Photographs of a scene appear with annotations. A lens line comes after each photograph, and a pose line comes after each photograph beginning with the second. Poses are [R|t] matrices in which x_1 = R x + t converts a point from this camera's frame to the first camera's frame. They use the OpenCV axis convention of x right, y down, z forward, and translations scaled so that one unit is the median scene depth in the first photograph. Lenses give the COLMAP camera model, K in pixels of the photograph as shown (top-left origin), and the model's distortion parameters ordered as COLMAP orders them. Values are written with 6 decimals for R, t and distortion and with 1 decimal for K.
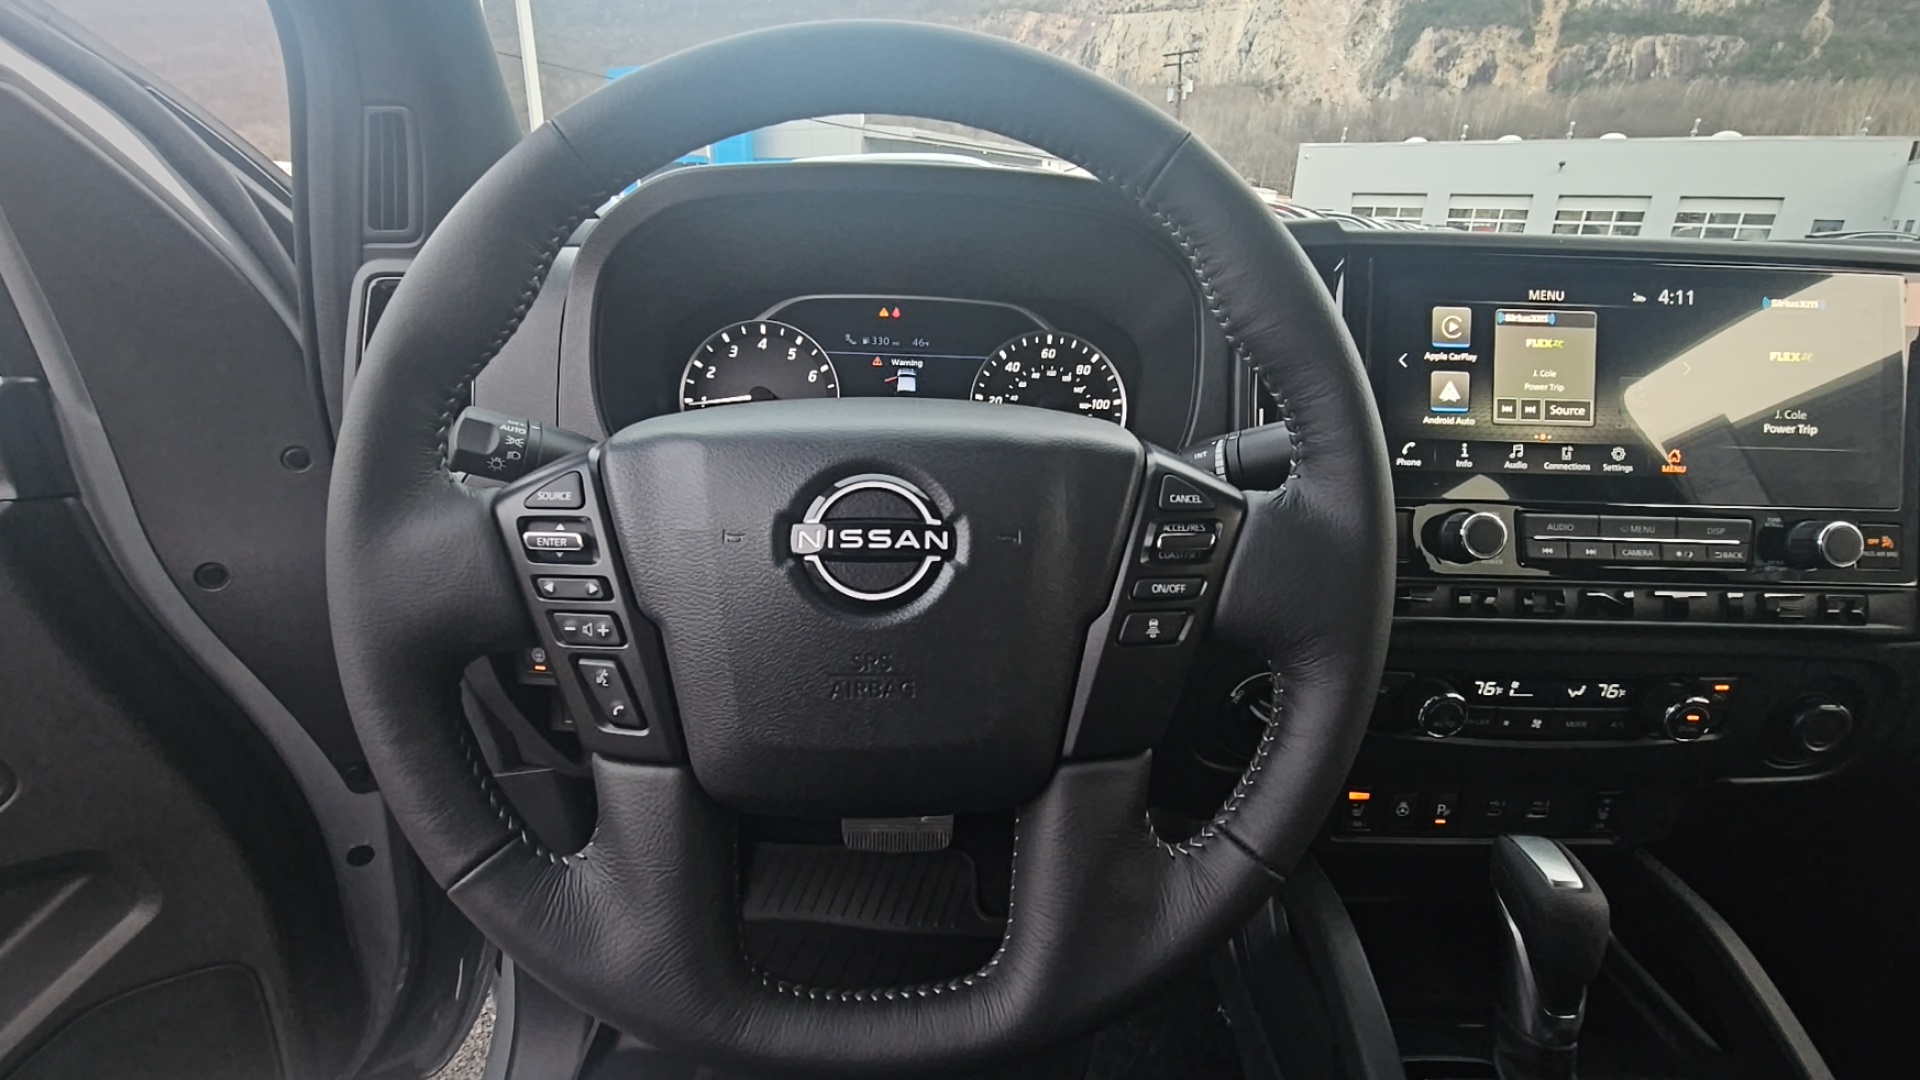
lens RADIAL K [[867.6, 0, 954.9], [0, 867.6, 533.0], [0, 0, 1]] dist [0.012714, -0.007891]
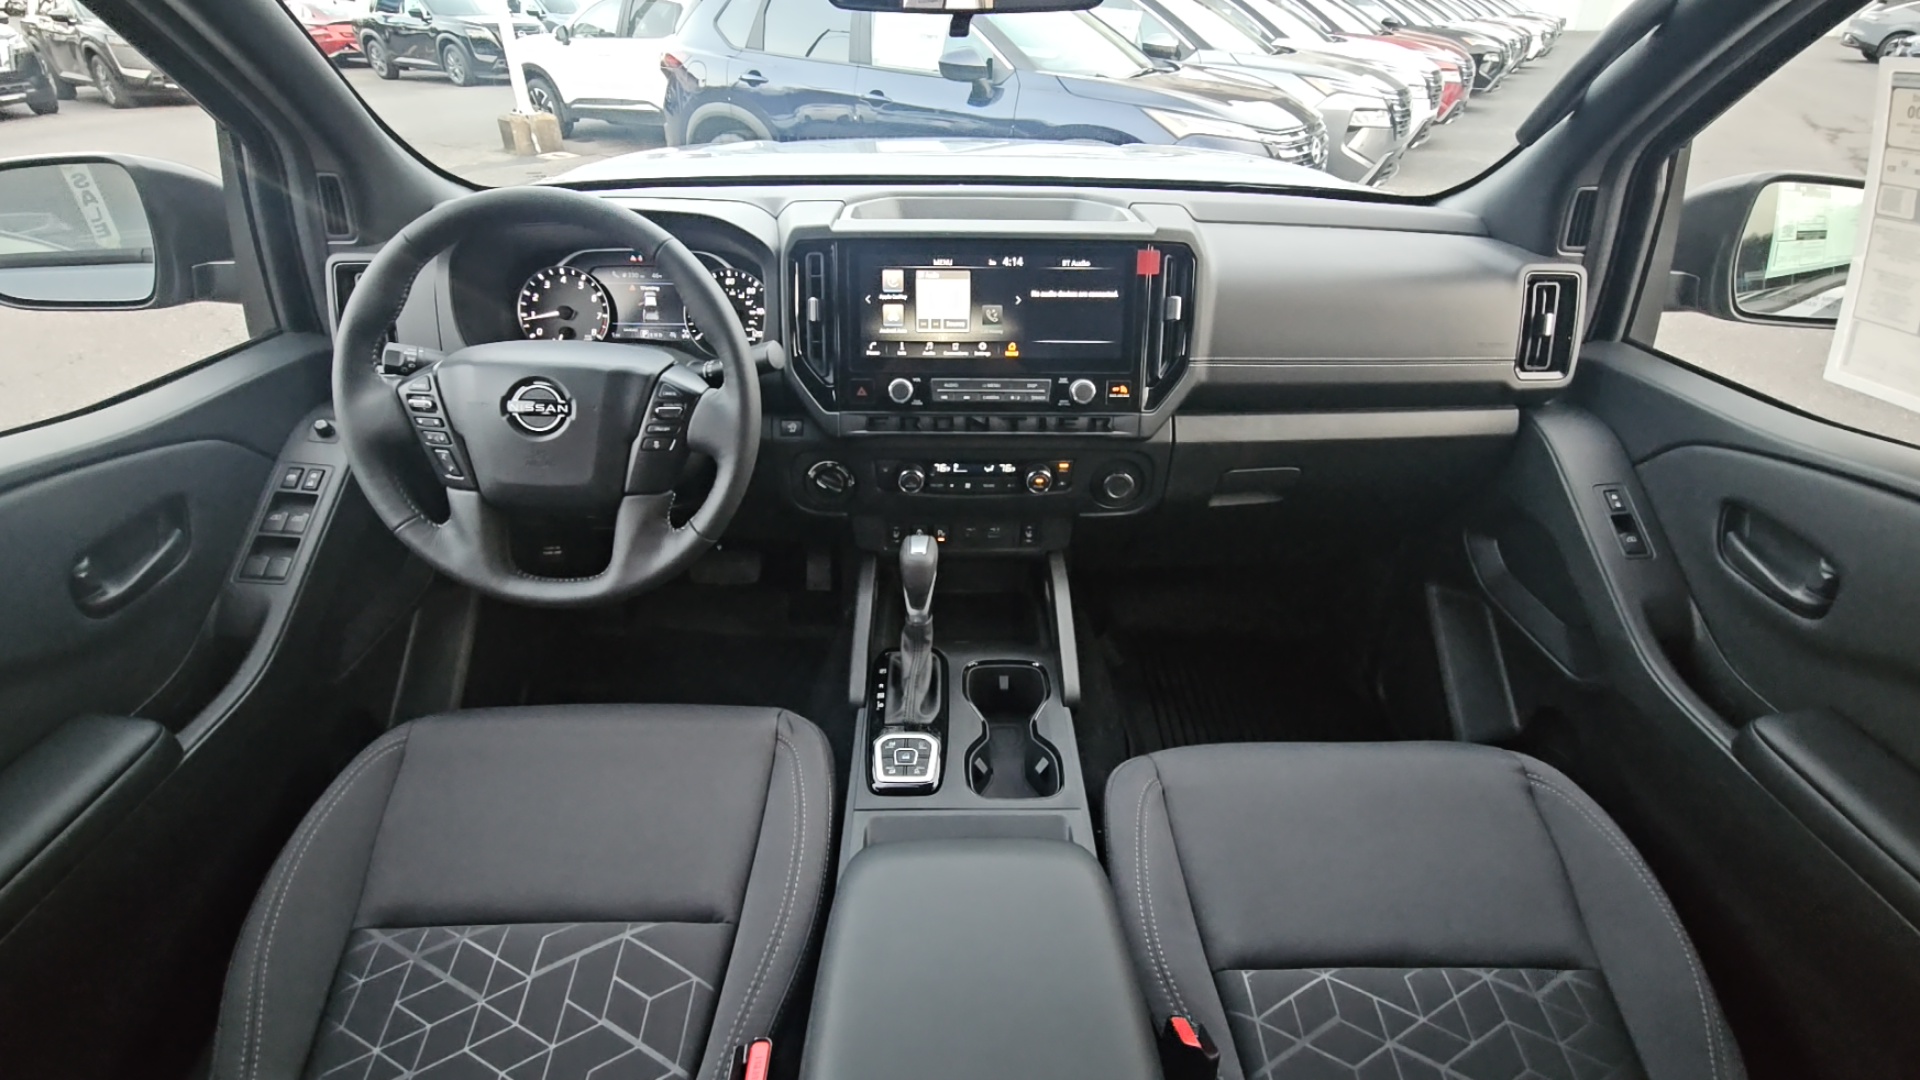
lens RADIAL K [[867.6, 0, 954.9], [0, 867.6, 533.0], [0, 0, 1]] dist [0.012714, -0.007891]
pose [[0.999671, -0.012901, -0.022155, 0.627649], [0.017202, 0.978289, 0.206530, -0.071503], [0.019010, -0.206843, 0.978189, -0.839050]]
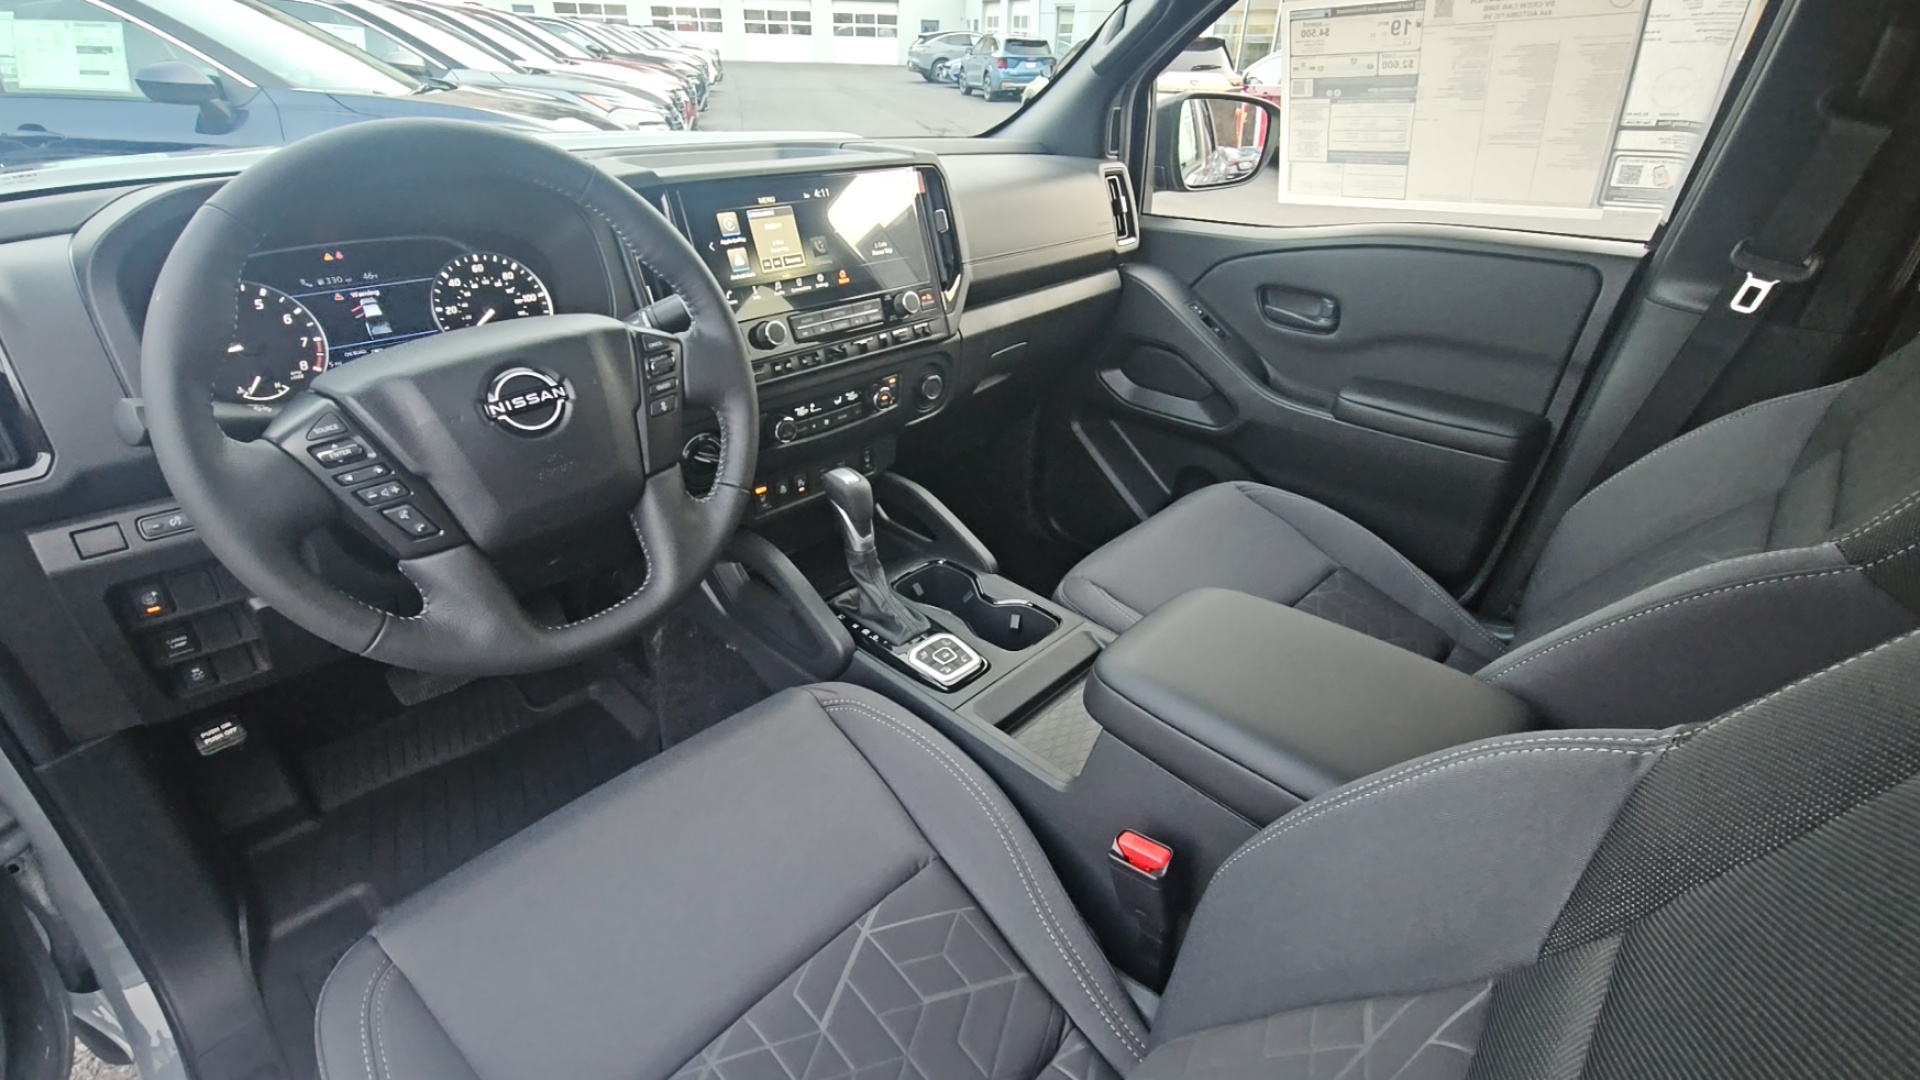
lens RADIAL K [[858.4, 0, 956.9], [0, 858.4, 538.4], [0, 0, 1]] dist [0.011510, -0.005422]
pose [[0.708844, -0.360194, 0.606465, -0.367098], [0.233944, 0.931176, 0.279611, -0.010194], [-0.665440, -0.056322, 0.744323, -0.608283]]
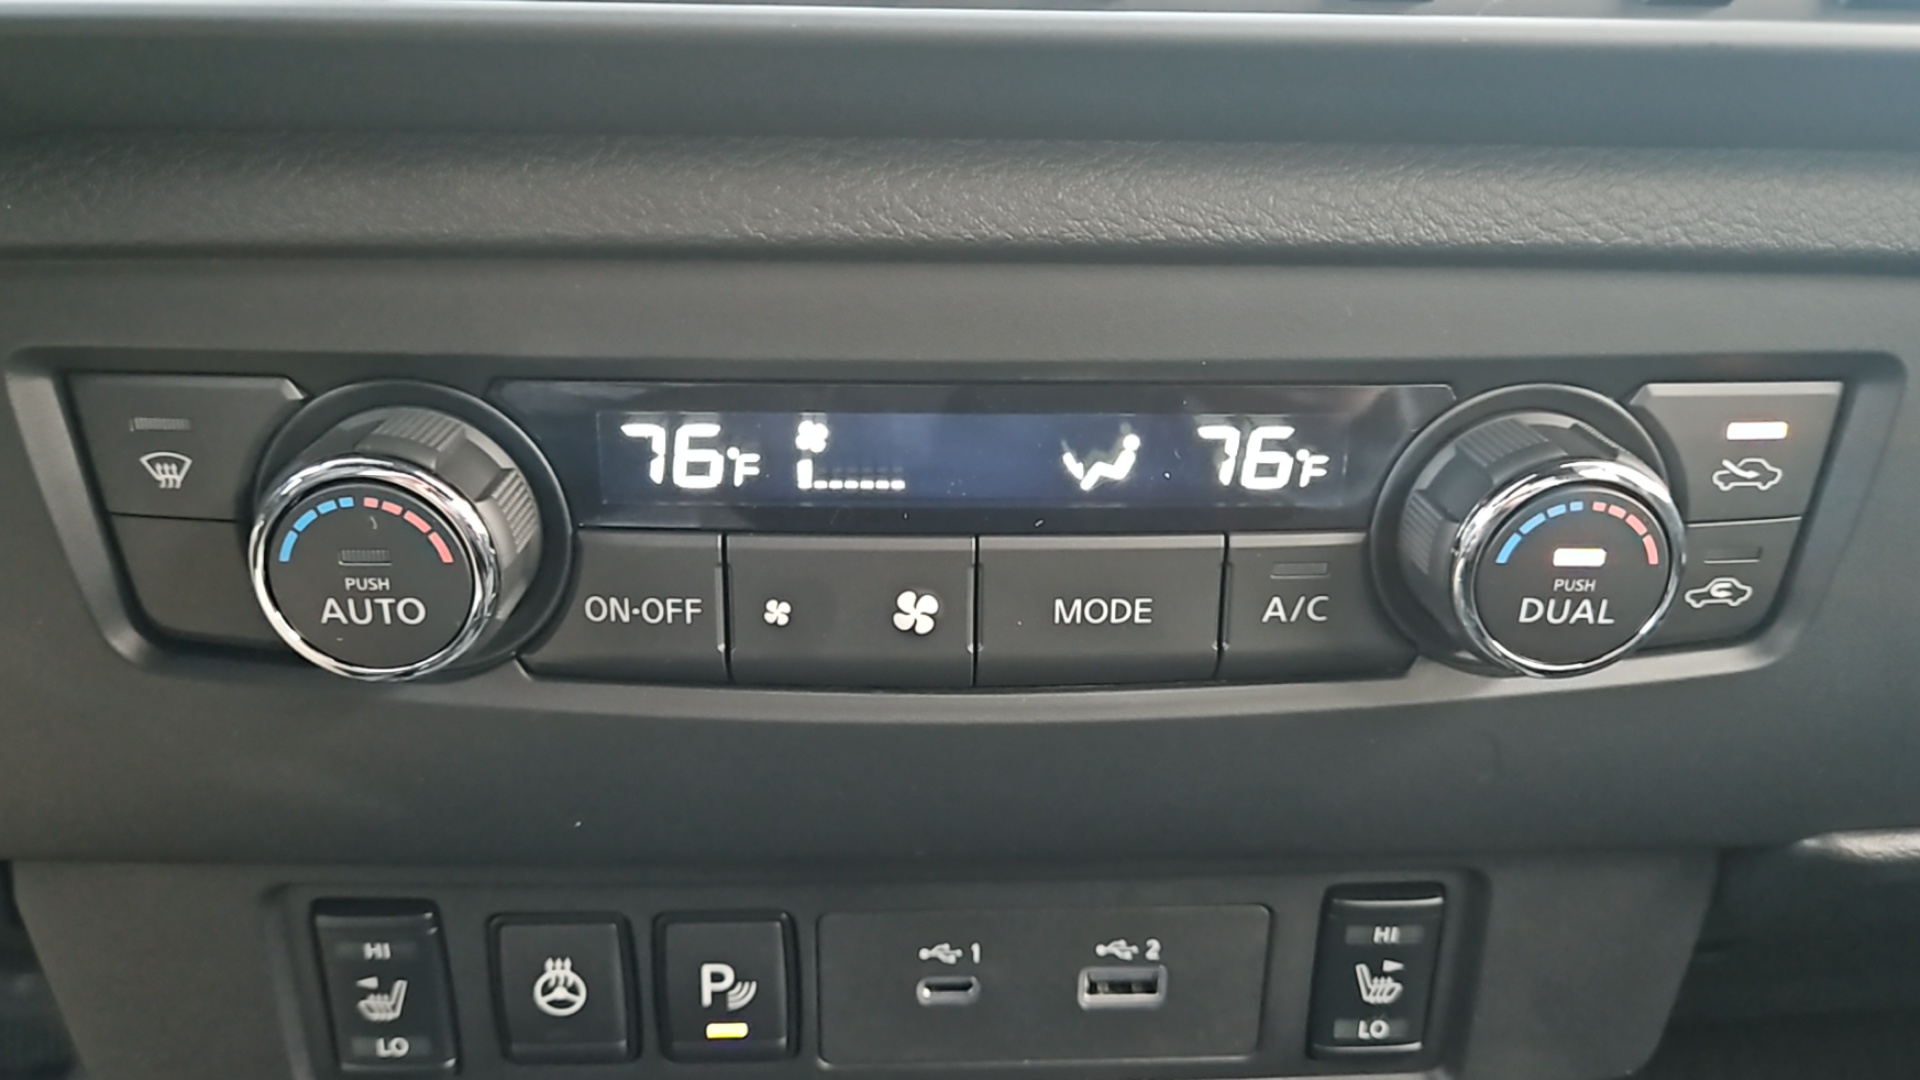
lens RADIAL K [[1451.6, 0, 964.9], [0, 1451.6, 538.9], [0, 0, 1]] dist [0.052080, -0.061031]
pose [[0.999760, -0.019927, 0.009145, 0.624328], [0.019325, 0.997902, 0.061795, 0.164031], [-0.010358, -0.061604, 0.998047, 0.584811]]
